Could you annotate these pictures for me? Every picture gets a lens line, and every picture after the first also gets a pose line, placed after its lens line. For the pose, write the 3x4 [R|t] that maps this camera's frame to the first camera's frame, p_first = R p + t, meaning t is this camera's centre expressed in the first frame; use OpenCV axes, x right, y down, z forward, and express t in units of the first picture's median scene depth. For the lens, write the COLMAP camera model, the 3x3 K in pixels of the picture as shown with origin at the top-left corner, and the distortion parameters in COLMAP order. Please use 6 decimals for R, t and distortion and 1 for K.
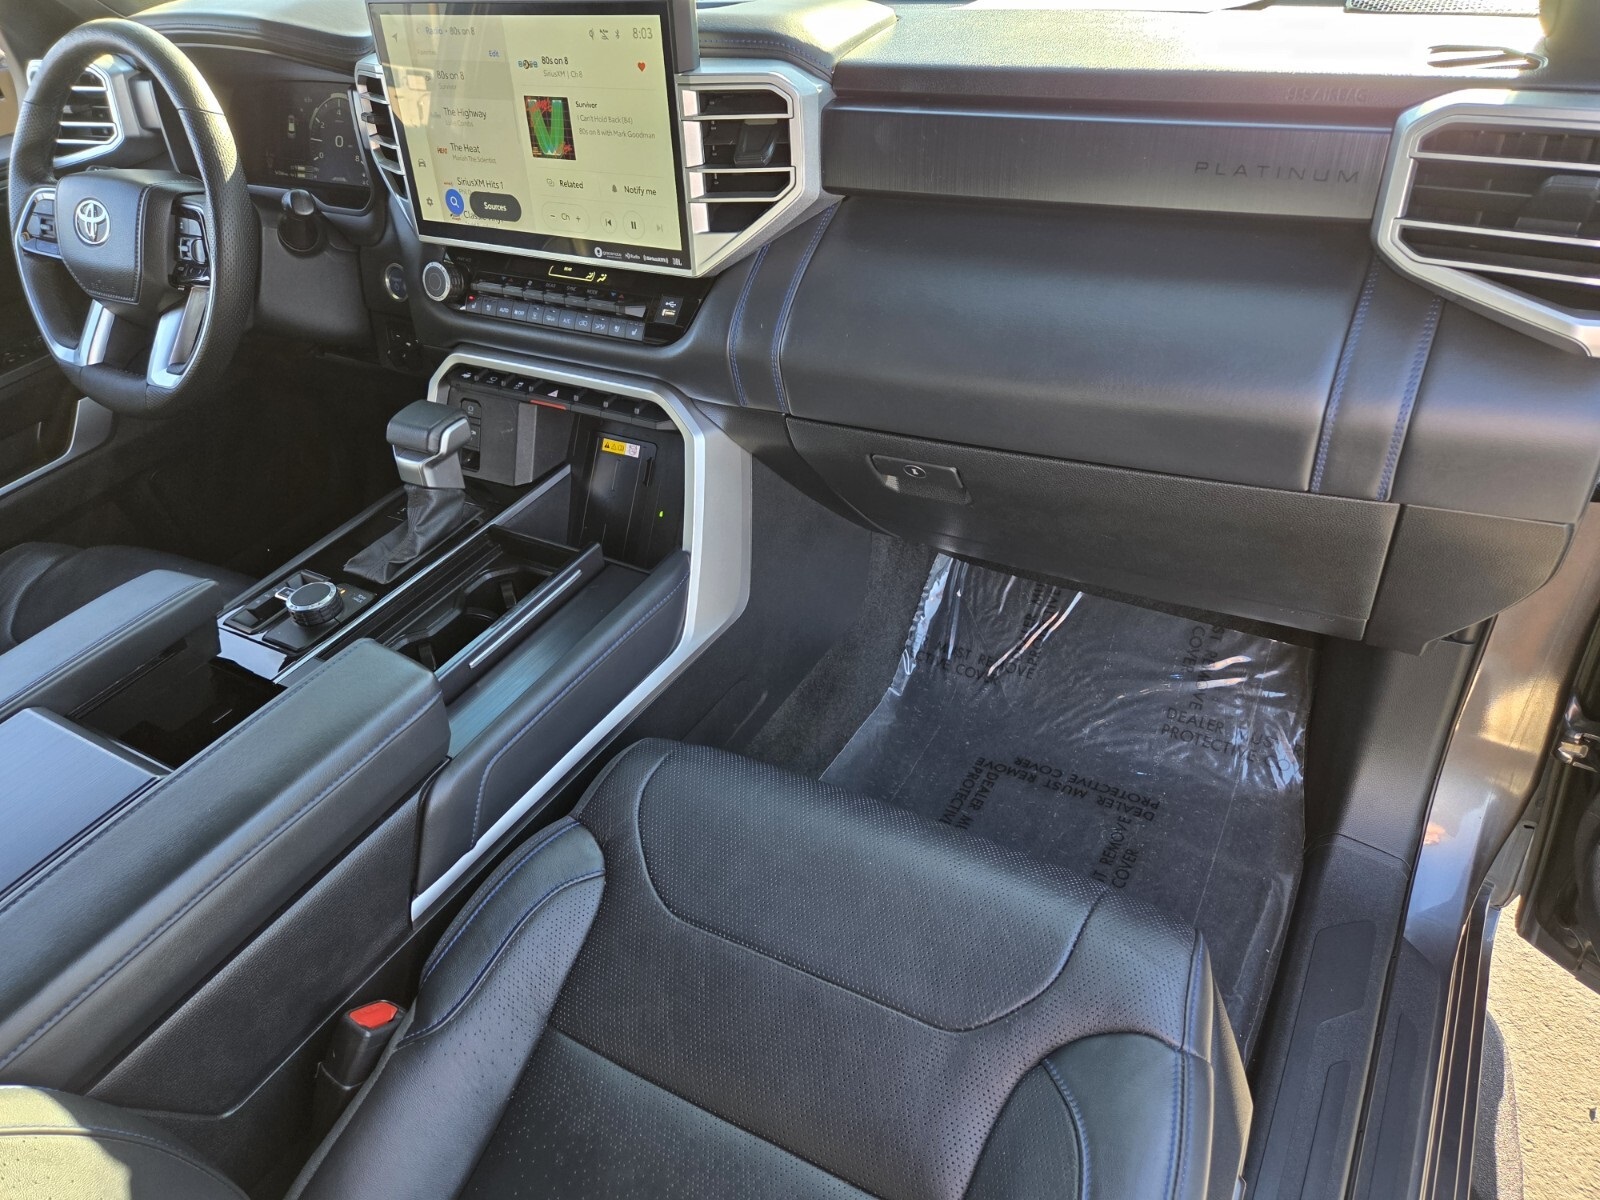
lens RADIAL K [[1094.7, 0, 793.6], [0, 1094.7, 598.9], [0, 0, 1]] dist [0.076735, -0.064576]
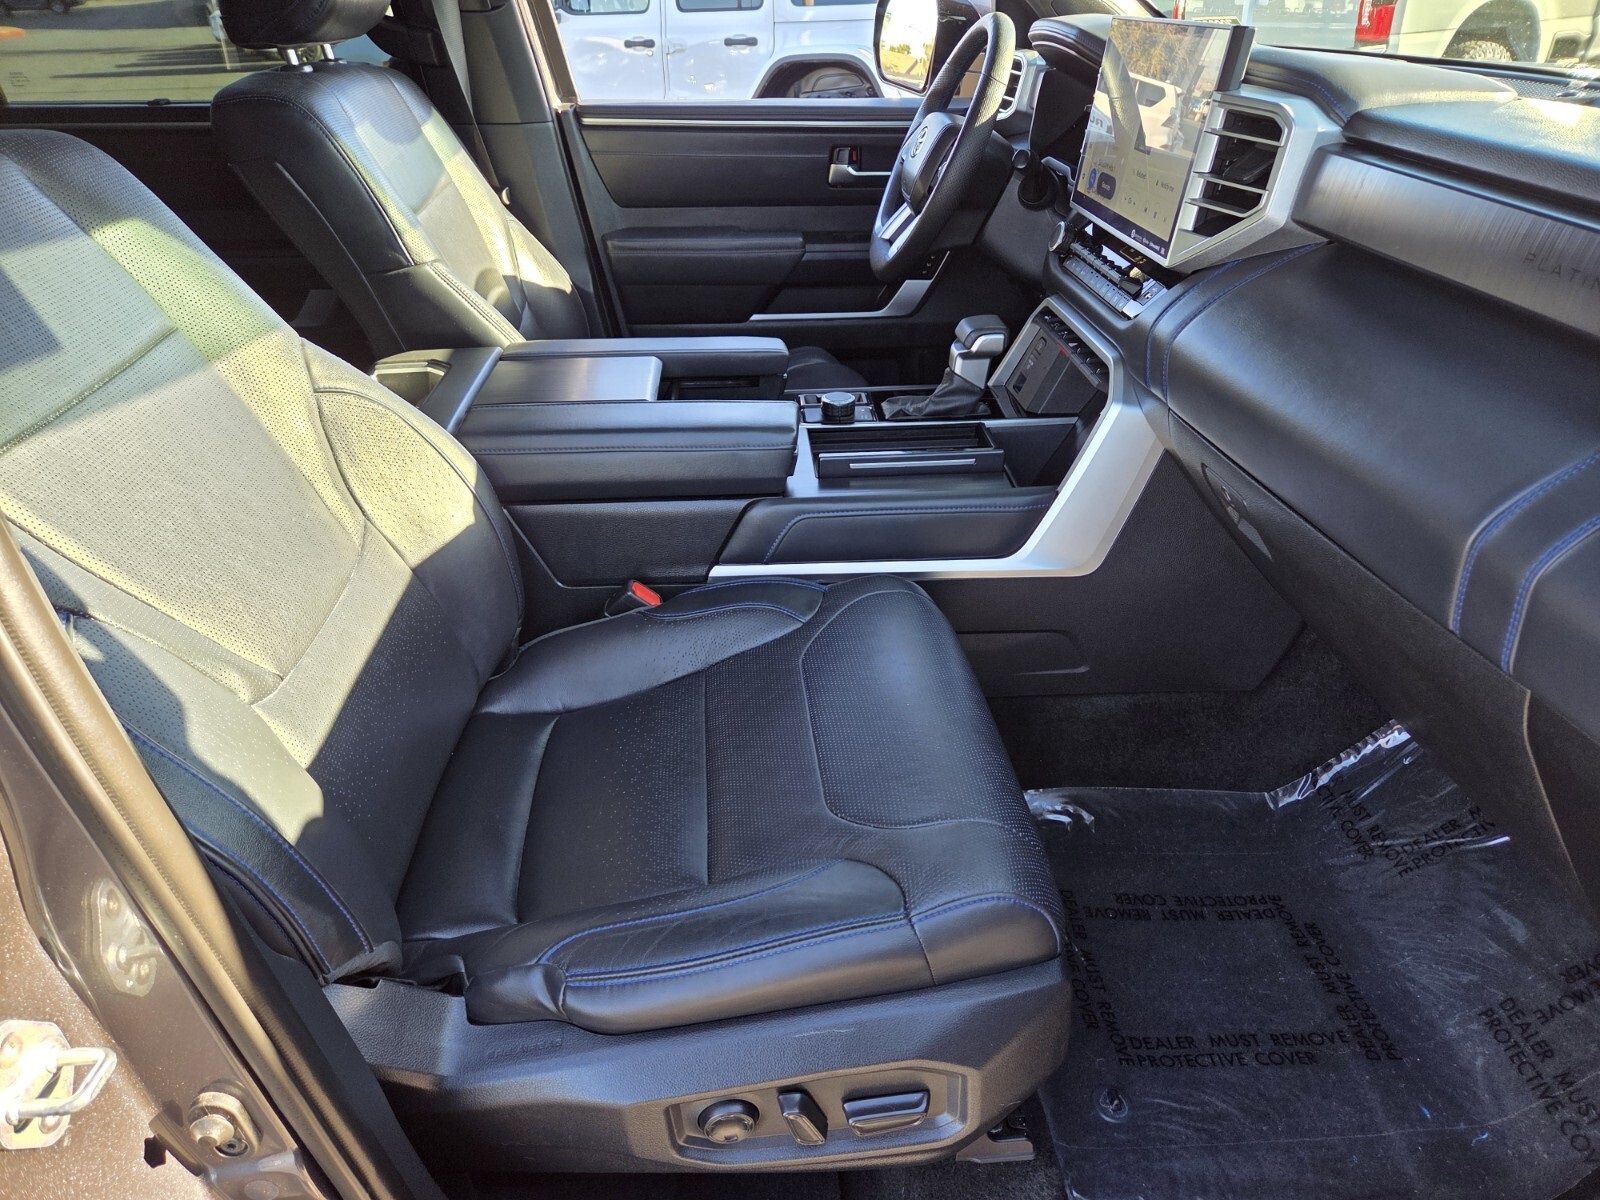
lens RADIAL K [[1094.7, 0, 793.6], [0, 1094.7, 598.9], [0, 0, 1]] dist [0.076735, -0.064576]
pose [[0.550196, 0.489195, -0.676737, 0.562171], [-0.541533, 0.825933, 0.156770, 0.018772], [0.635631, 0.280221, 0.719340, 0.020675]]
